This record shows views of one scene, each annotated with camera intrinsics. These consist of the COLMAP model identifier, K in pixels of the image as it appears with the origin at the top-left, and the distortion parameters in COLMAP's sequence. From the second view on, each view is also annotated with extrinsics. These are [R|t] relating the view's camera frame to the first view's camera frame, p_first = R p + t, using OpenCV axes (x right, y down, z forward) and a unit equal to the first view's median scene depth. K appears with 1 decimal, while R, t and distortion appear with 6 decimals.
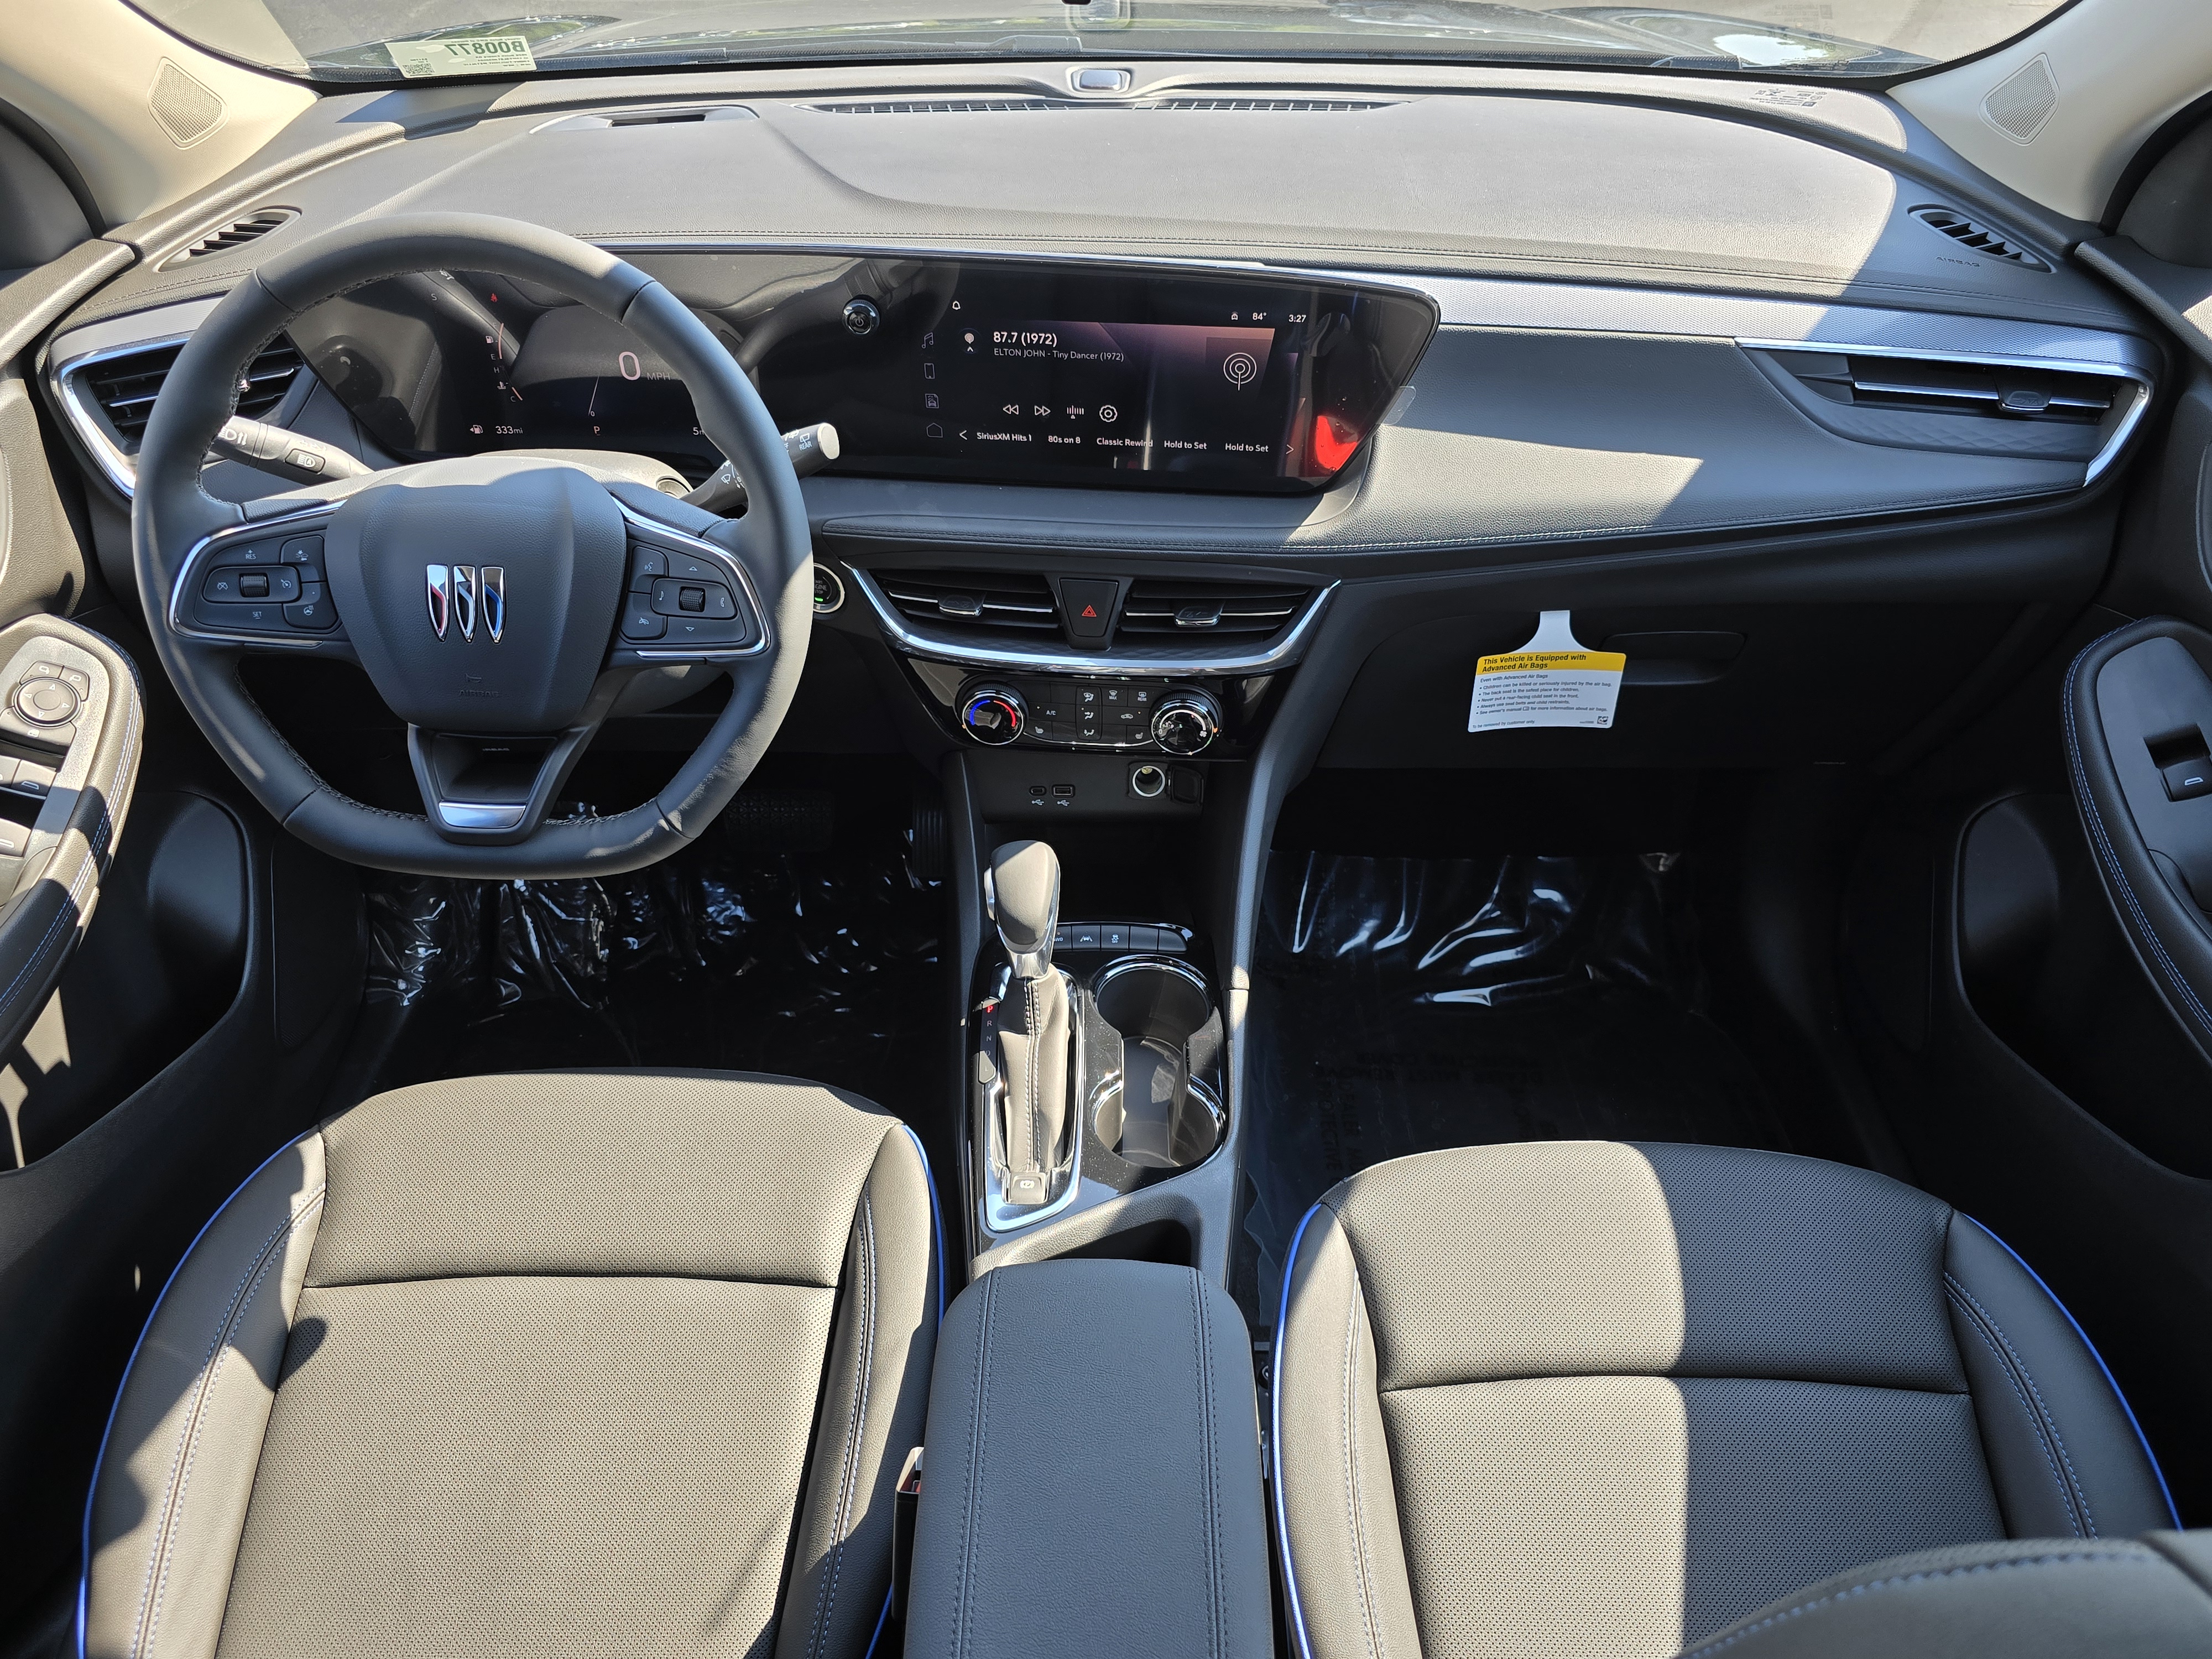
lens RADIAL K [[1608.5, 0, 1084.4], [0, 1608.5, 828.6], [0, 0, 1]] dist [0.051862, -0.056456]
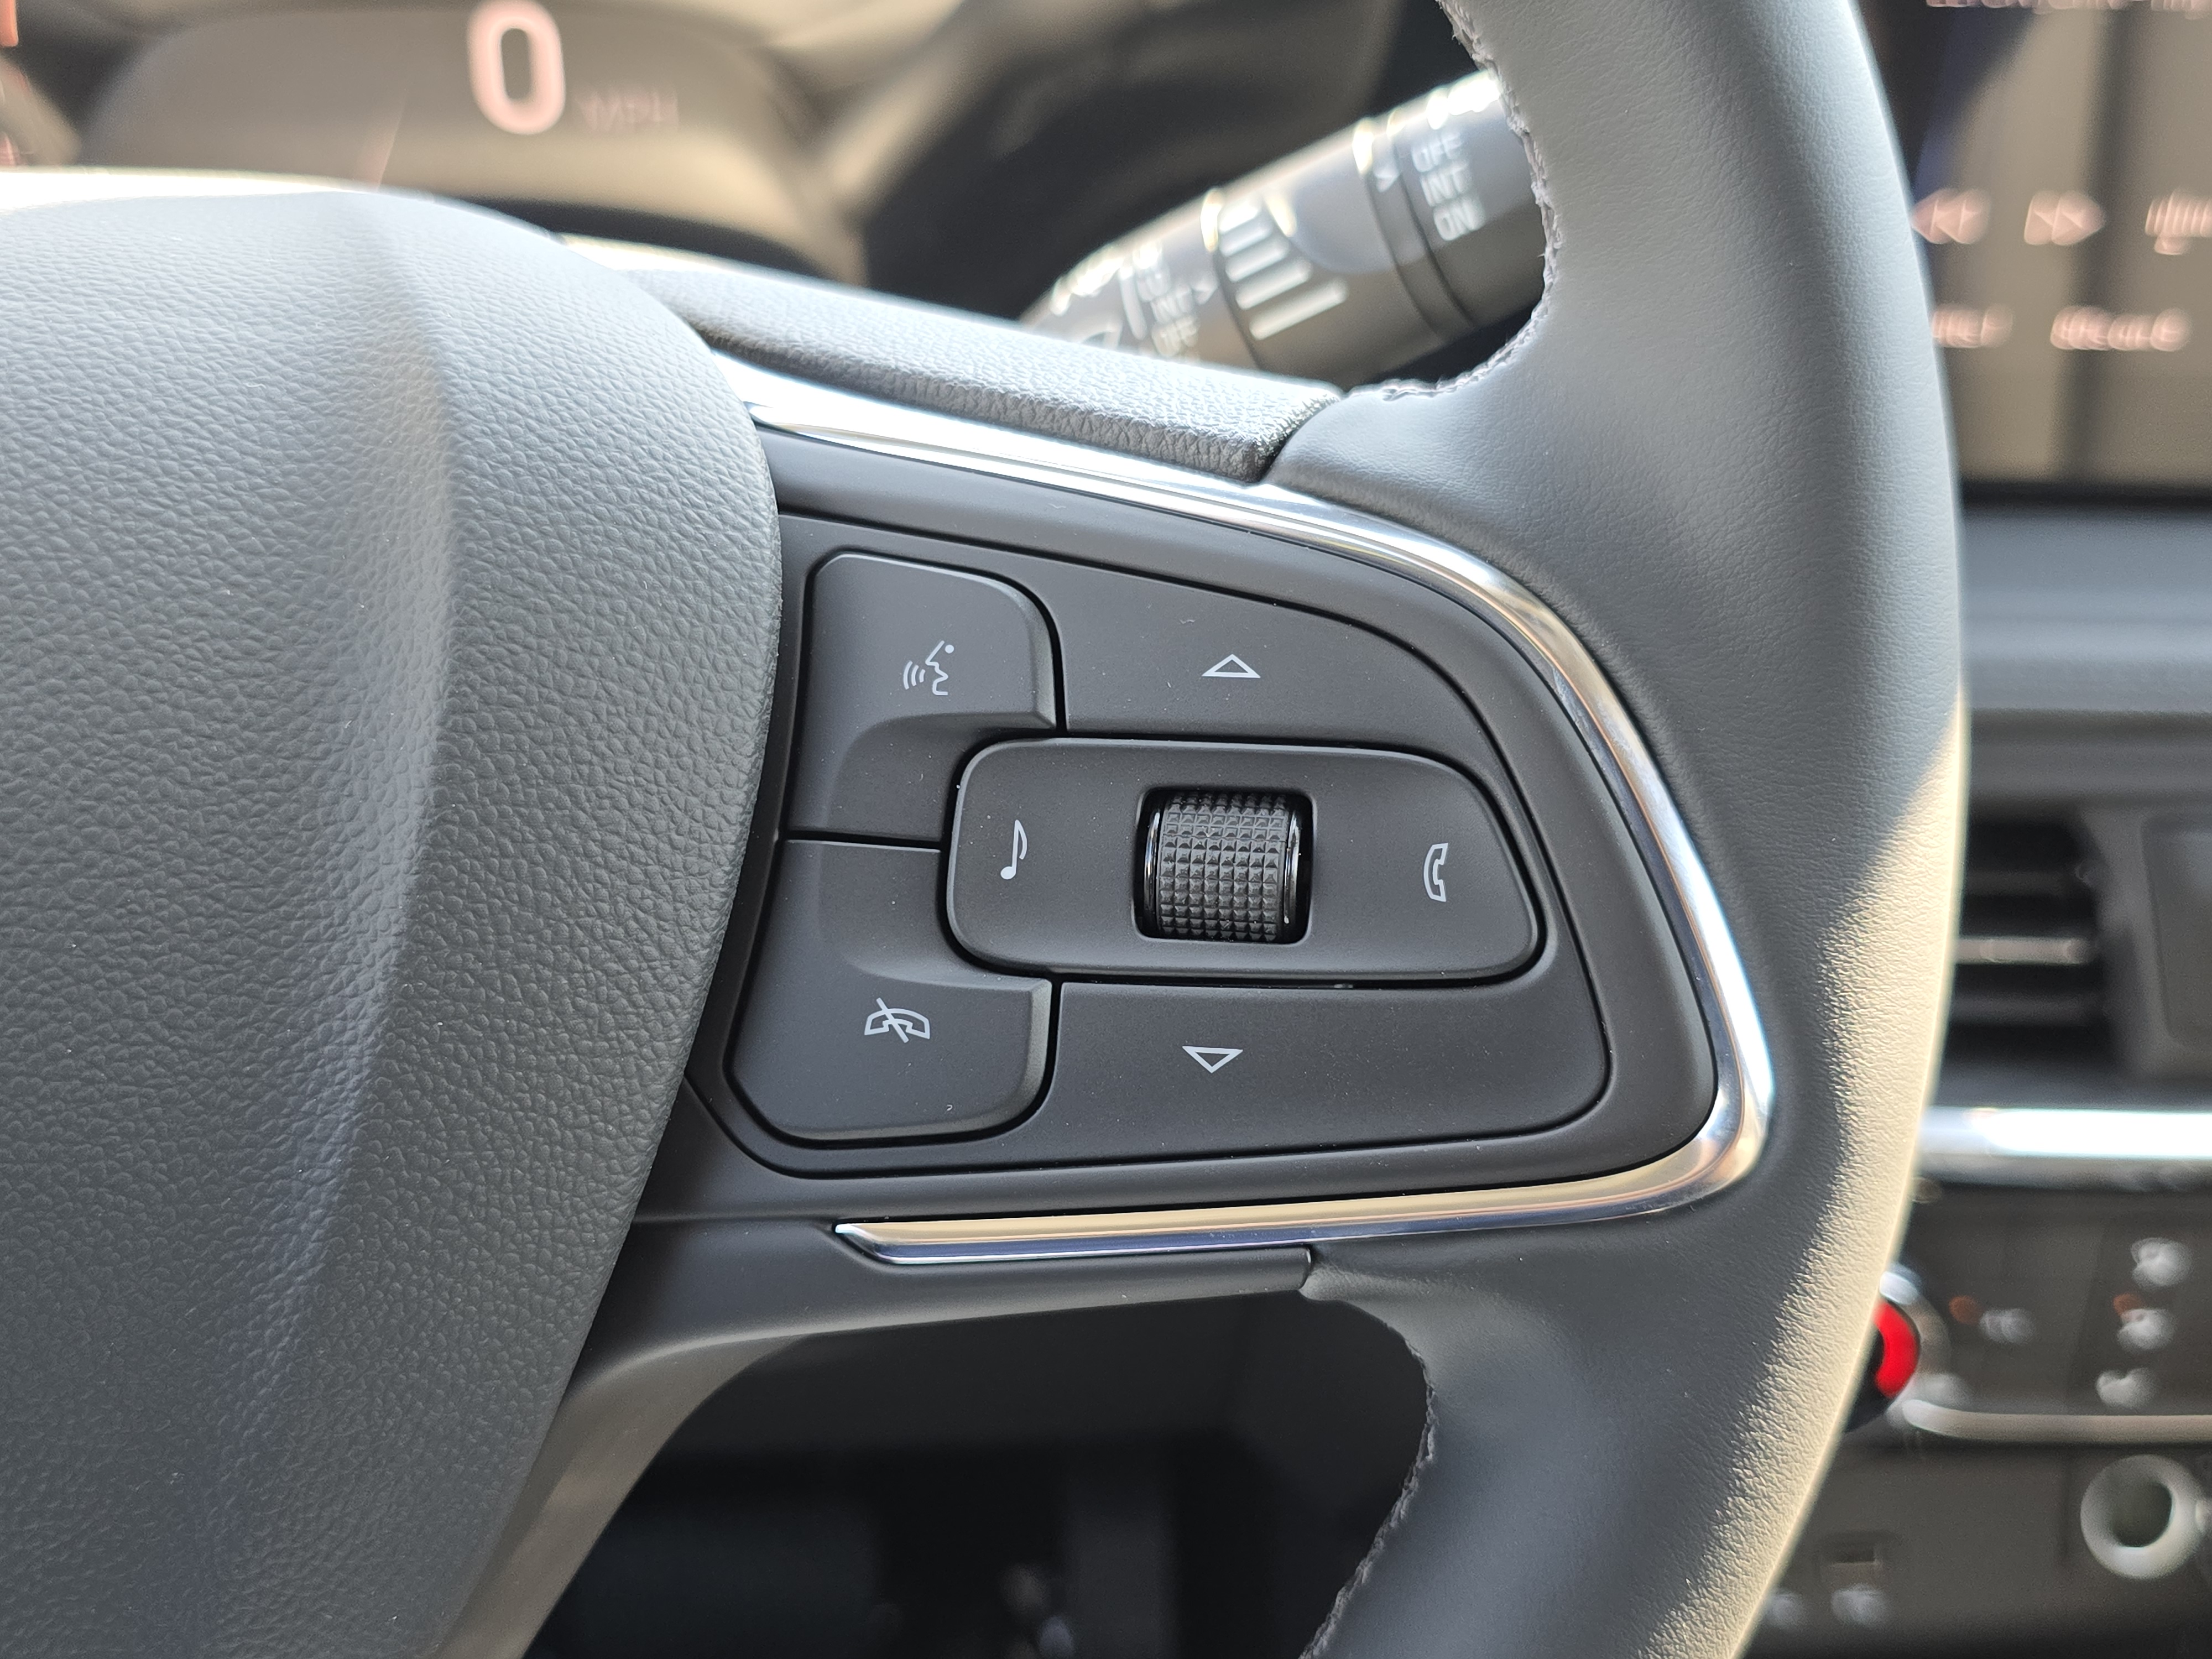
lens RADIAL K [[2371.4, 0, 1099.5], [0, 2371.4, 830.6], [0, 0, 1]] dist [0.015434, 0.010322]
pose [[0.995184, -0.026384, 0.094405, -0.234755], [0.045929, 0.976342, -0.211299, -0.083848], [-0.086597, 0.214617, 0.972852, 0.666198]]
